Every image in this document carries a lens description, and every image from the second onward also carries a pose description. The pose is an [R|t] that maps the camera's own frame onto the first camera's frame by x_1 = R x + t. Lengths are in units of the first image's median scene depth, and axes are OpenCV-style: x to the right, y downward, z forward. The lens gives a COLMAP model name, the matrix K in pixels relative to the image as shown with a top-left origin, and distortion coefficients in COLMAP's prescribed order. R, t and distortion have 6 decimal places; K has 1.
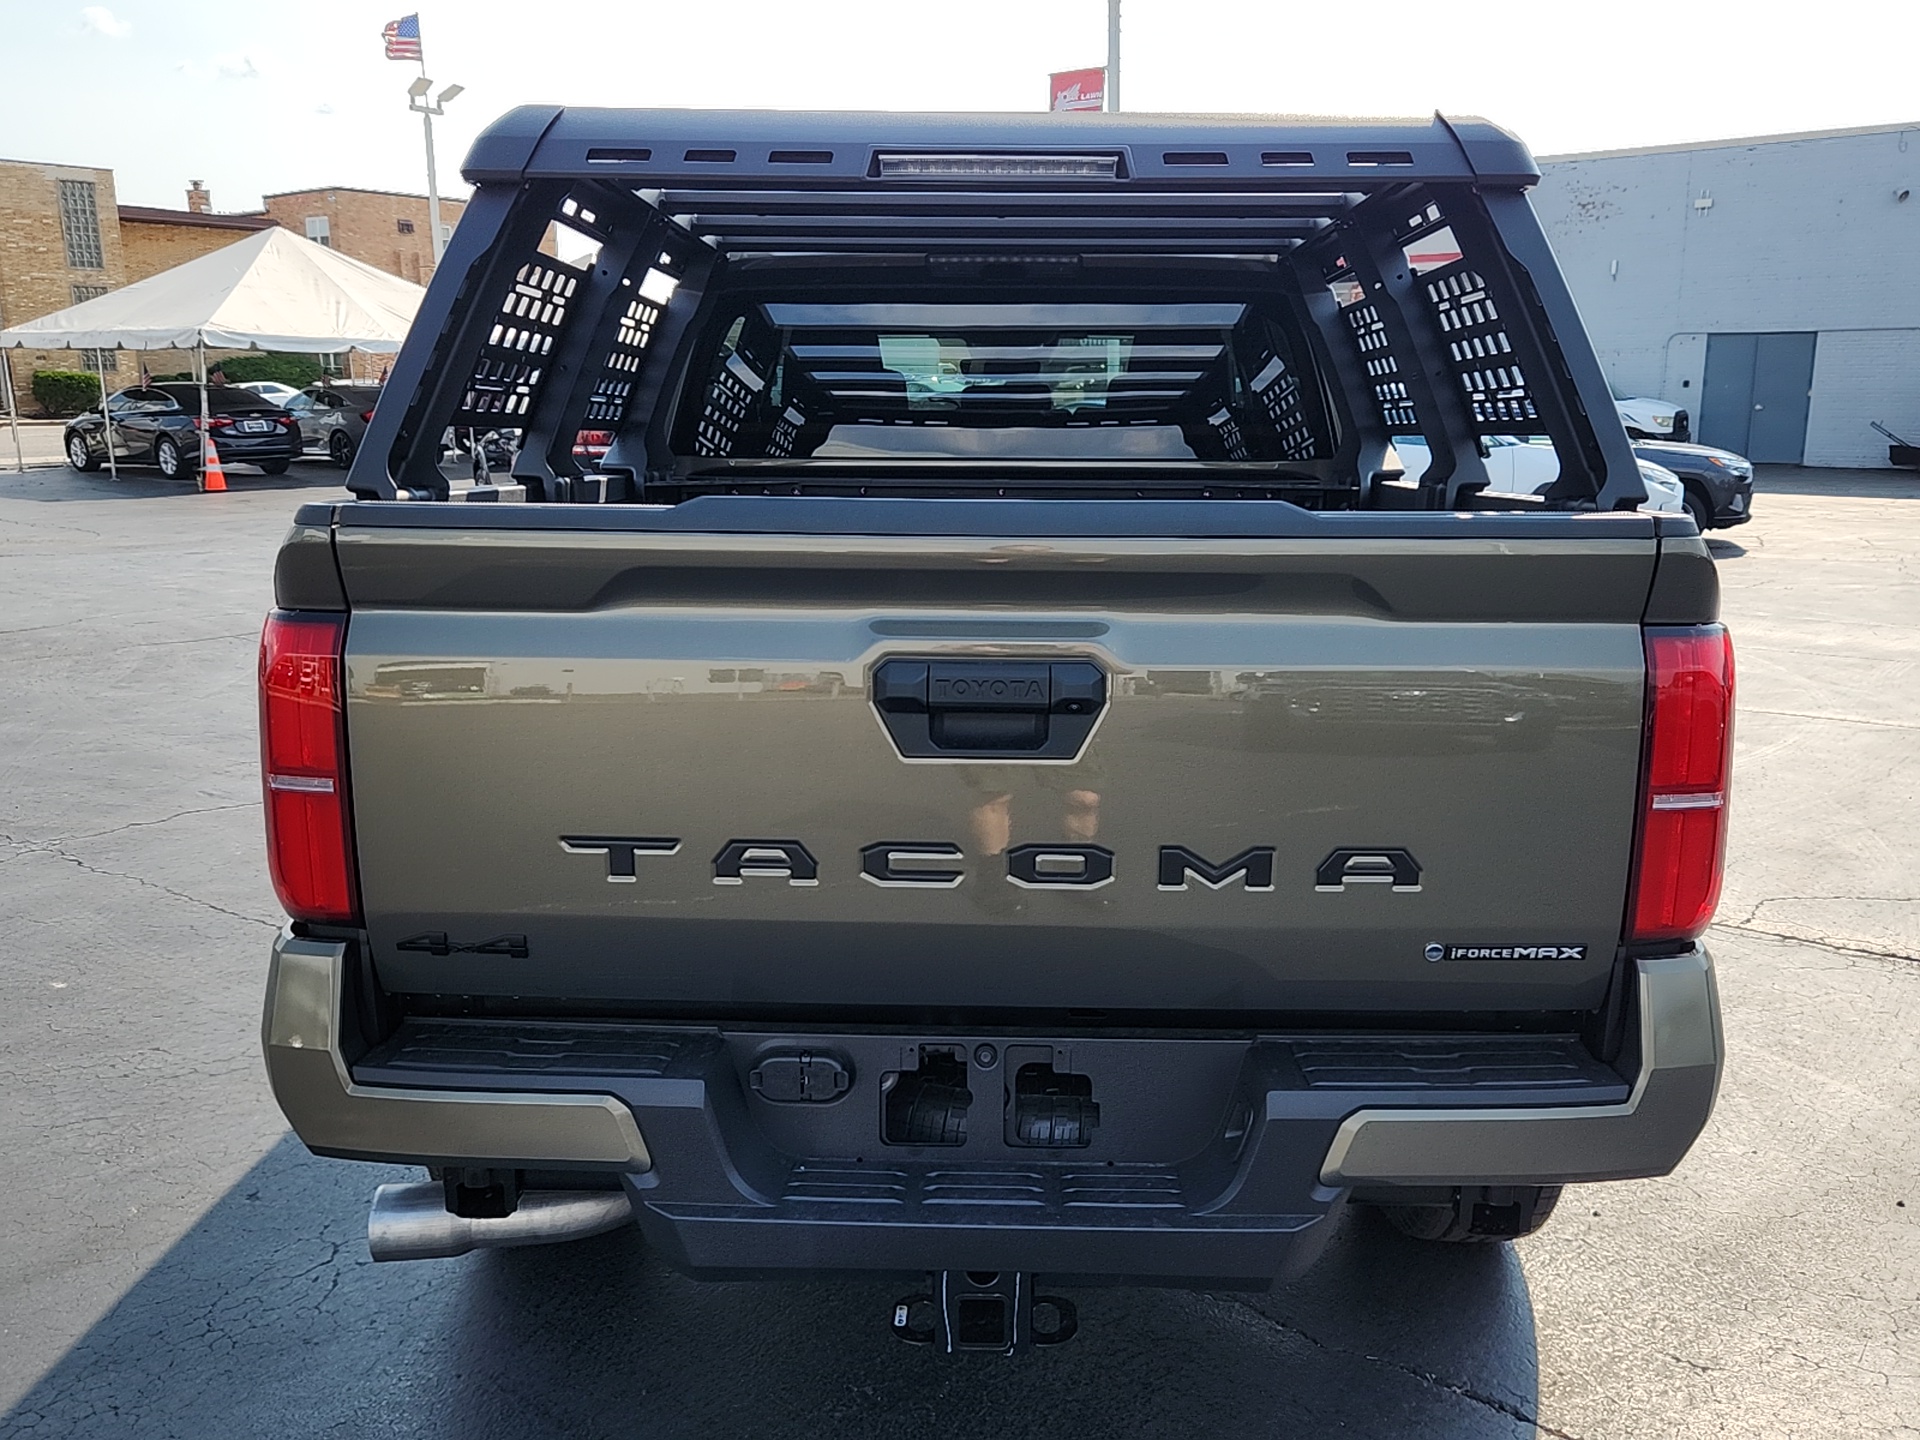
lens RADIAL K [[1536.1, 0, 960.0], [0, 1536.1, 720.0], [0, 0, 1]] dist [0.174647, -0.264499]
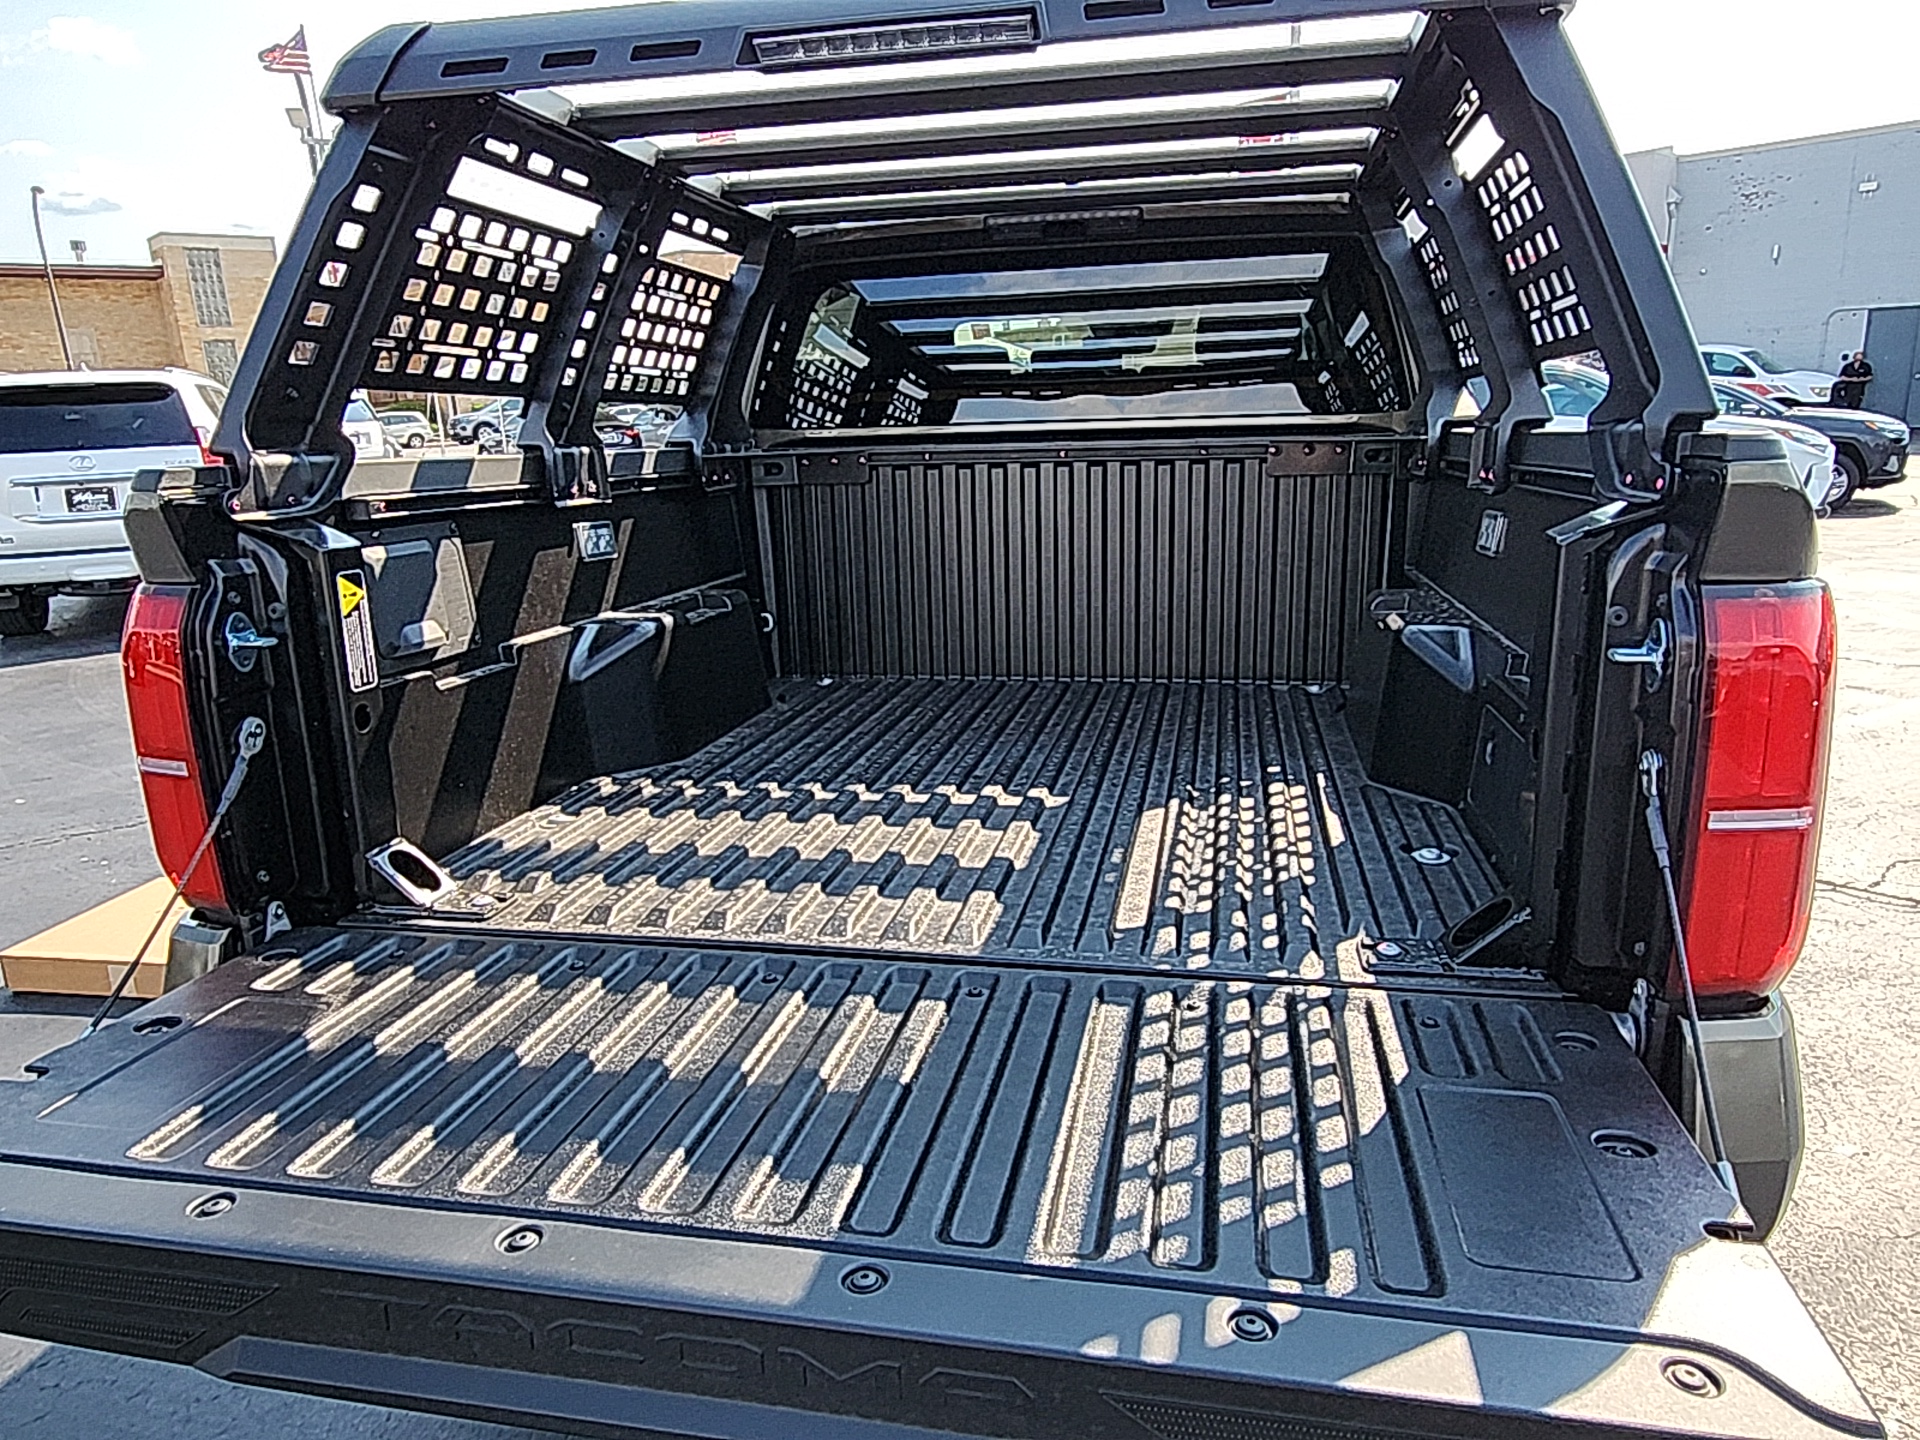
lens RADIAL K [[1257.5, 0, 958.8], [0, 1257.5, 726.8], [0, 0, 1]] dist [-0.005114, 0.020771]
pose [[0.984451, 0.007618, -0.175492, 0.091281], [0.001086, 0.998776, 0.049454, -0.010554], [0.175654, -0.048875, 0.983238, 0.165145]]
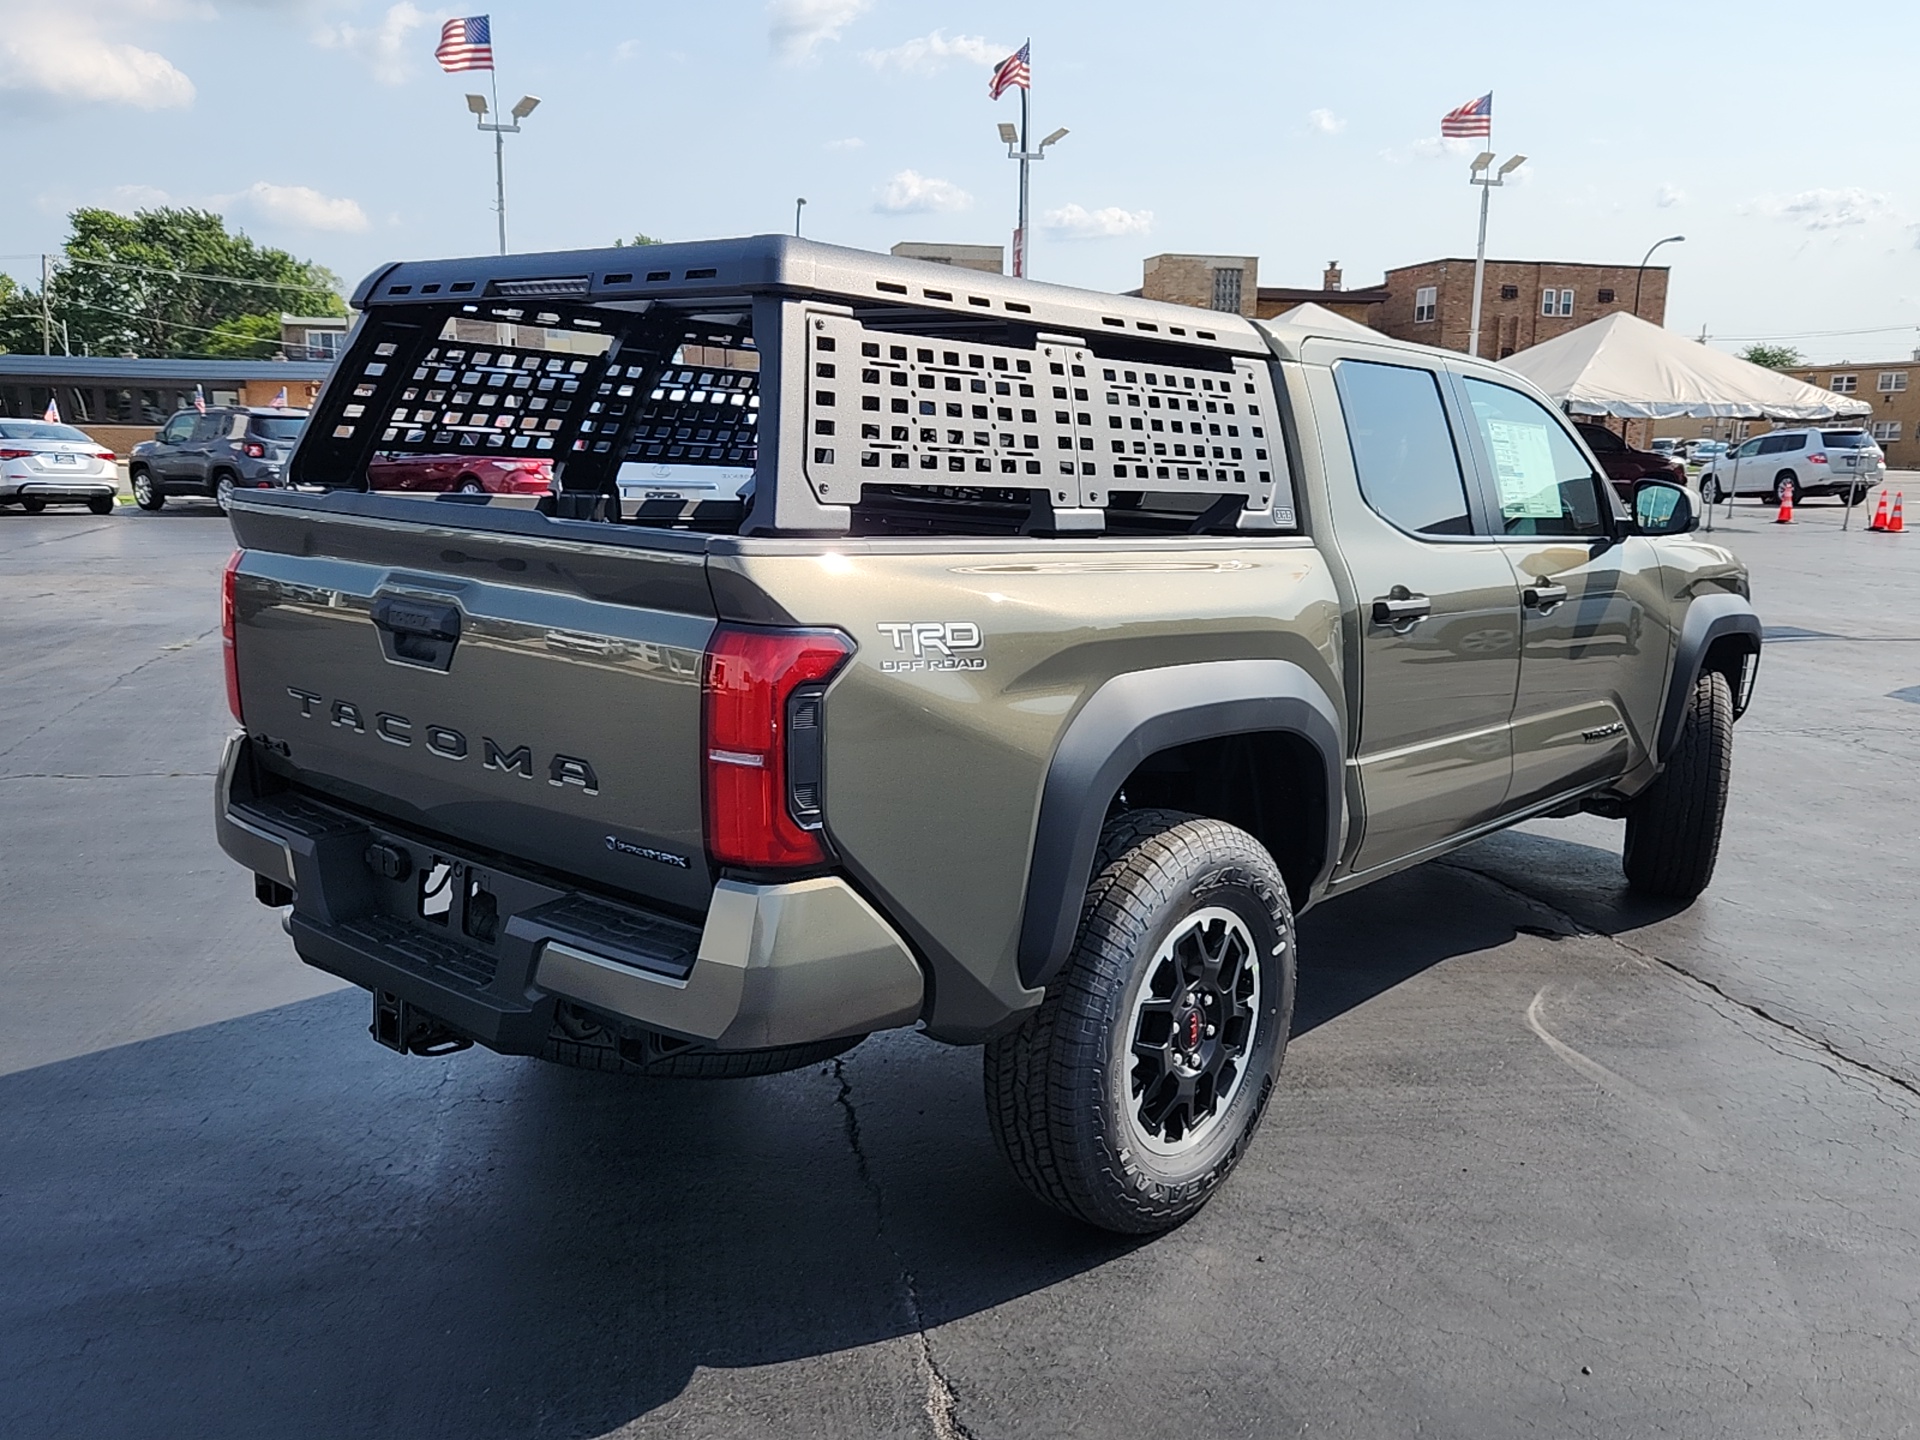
lens RADIAL K [[1536.1, 0, 960.0], [0, 1536.1, 720.0], [0, 0, 1]] dist [0.174647, -0.264499]
pose [[0.769994, 0.131451, -0.624363, 0.669811], [-0.154661, 0.987817, 0.017236, -0.014769], [0.619022, 0.083293, 0.780944, 0.052071]]
